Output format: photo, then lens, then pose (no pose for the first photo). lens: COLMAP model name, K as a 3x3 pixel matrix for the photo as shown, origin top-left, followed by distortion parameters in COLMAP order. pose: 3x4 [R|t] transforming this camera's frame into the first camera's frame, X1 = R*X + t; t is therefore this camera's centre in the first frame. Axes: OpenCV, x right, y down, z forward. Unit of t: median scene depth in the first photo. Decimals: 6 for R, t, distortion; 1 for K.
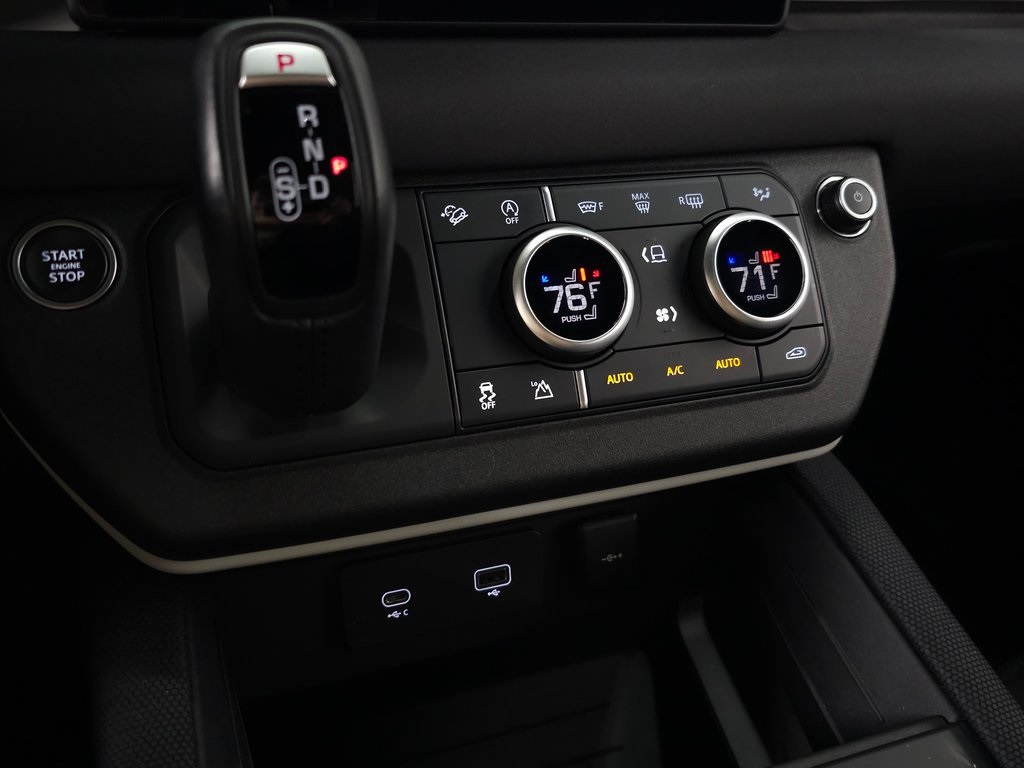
lens RADIAL K [[854.1, 0, 515.8], [0, 854.1, 382.3], [0, 0, 1]] dist [0.052059, -0.080505]
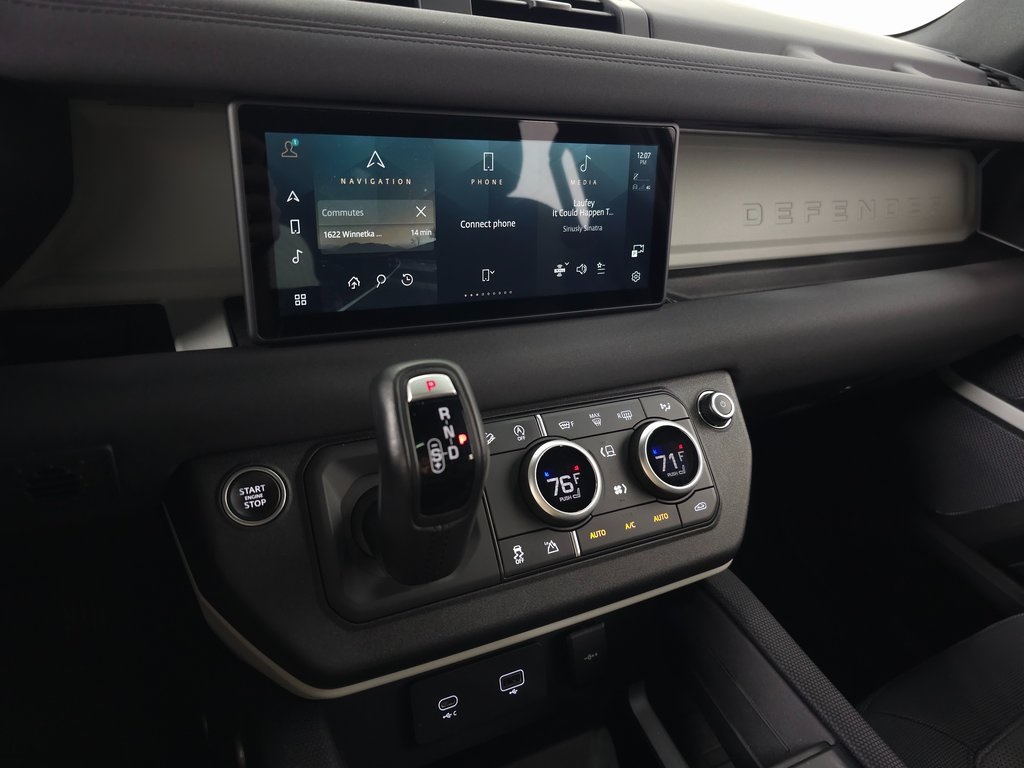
lens RADIAL K [[700.2, 0, 509.8], [0, 700.2, 376.2], [0, 0, 1]] dist [0.041318, -0.050257]
pose [[0.990744, -0.060559, 0.121485, -0.170727], [0.082001, 0.980222, -0.180111, -0.067598], [-0.108175, 0.188406, 0.976115, -0.281552]]
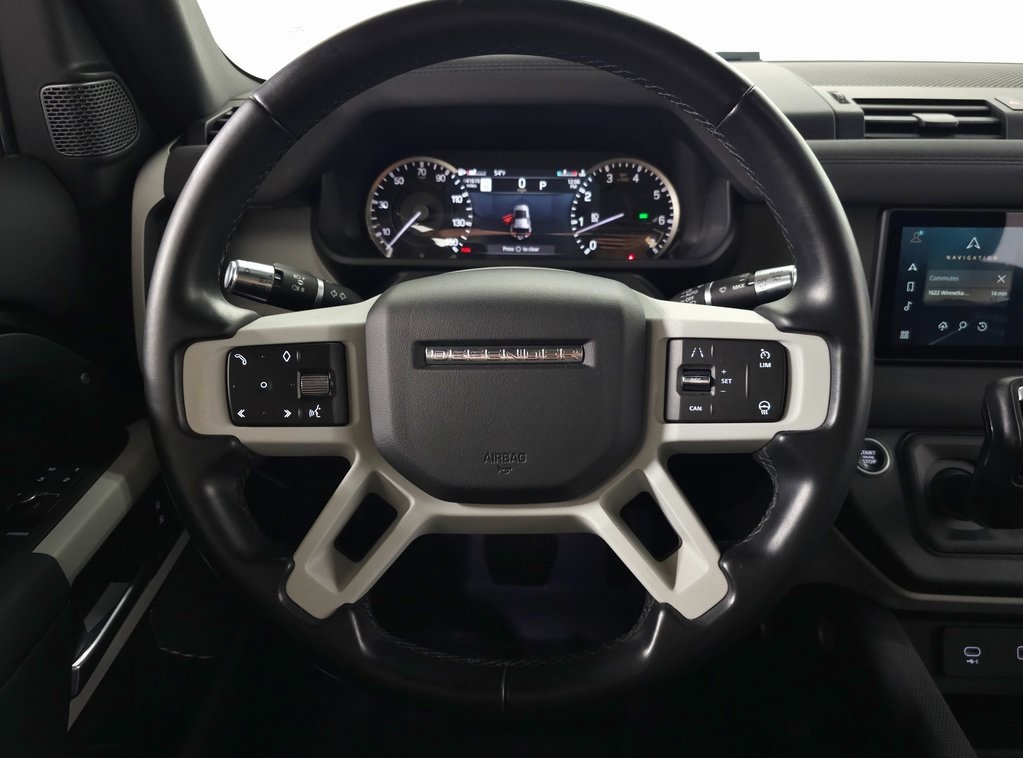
lens RADIAL K [[699.5, 0, 520.0], [0, 699.5, 377.2], [0, 0, 1]] dist [0.041318, -0.050257]
pose [[0.927952, 0.051309, -0.369151, -0.593055], [-0.148600, 0.959279, -0.240212, 0.225935], [0.341794, 0.277761, 0.897789, -0.981319]]
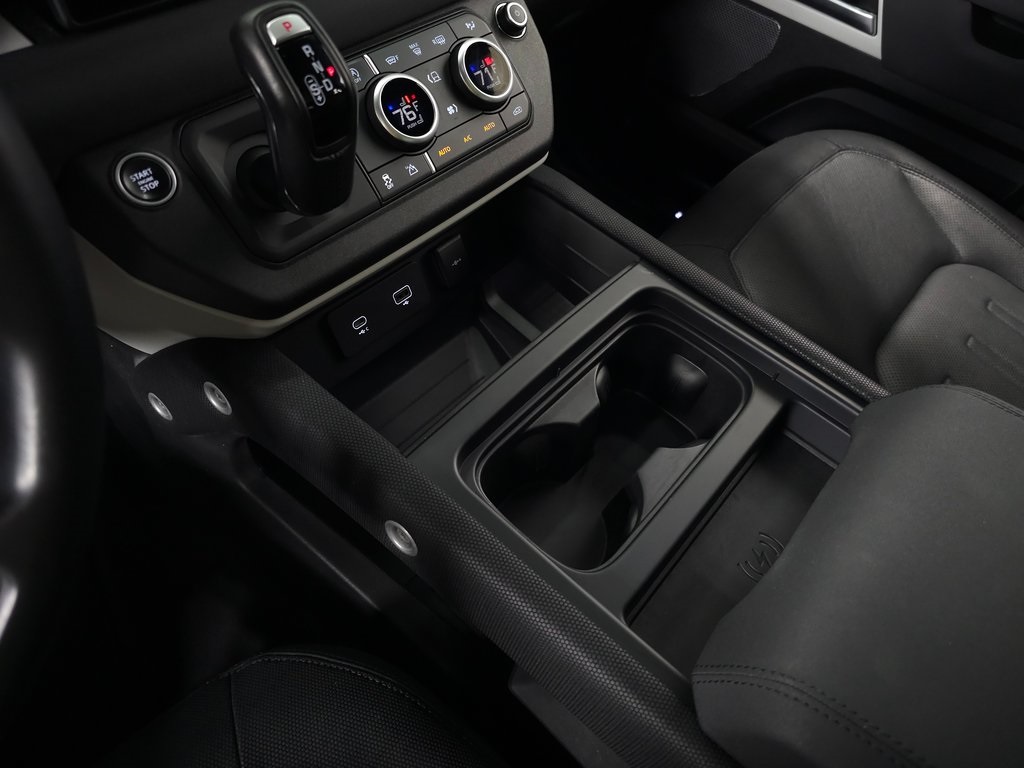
lens RADIAL K [[700.2, 0, 512.9], [0, 700.2, 373.1], [0, 0, 1]] dist [0.041318, -0.050257]
pose [[0.866257, -0.406961, 0.289795, -0.377598], [0.323181, 0.898806, 0.296144, 0.023921], [-0.380989, -0.162881, 0.910119, -0.510143]]
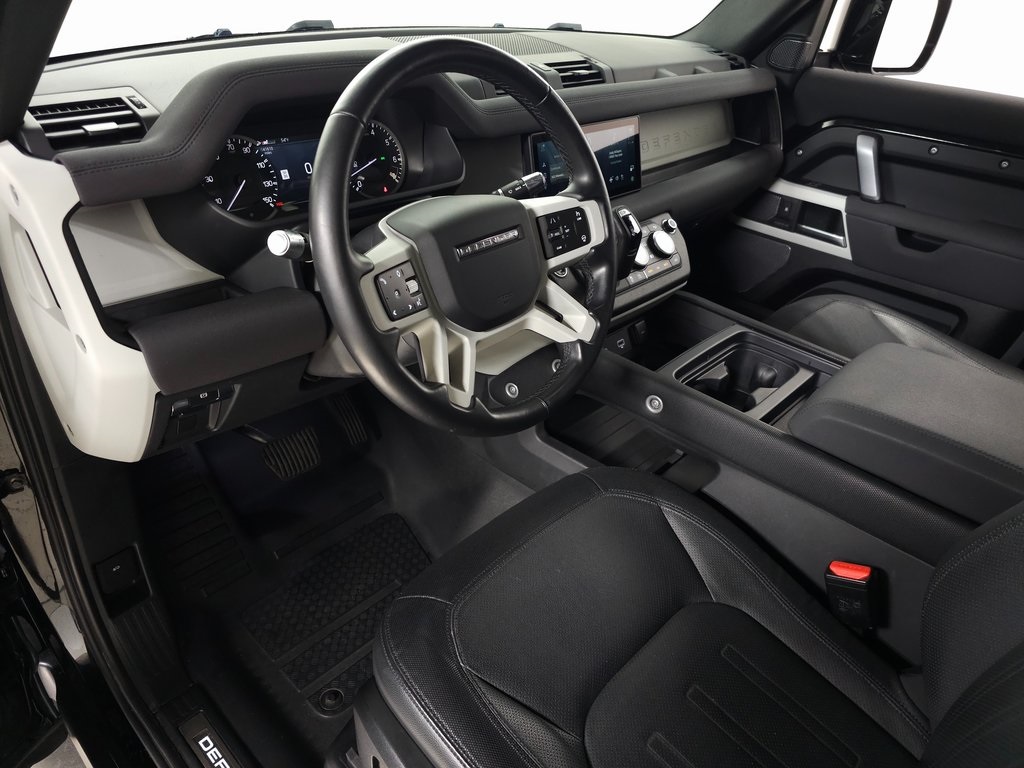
lens RADIAL K [[686.3, 0, 501.9], [0, 686.3, 387.8], [0, 0, 1]] dist [0.027063, -0.011927]
pose [[0.888104, -0.297065, 0.350746, -1.908485], [0.332312, 0.942168, -0.043457, 0.445412], [-0.317552, 0.155152, 0.935462, -1.899213]]
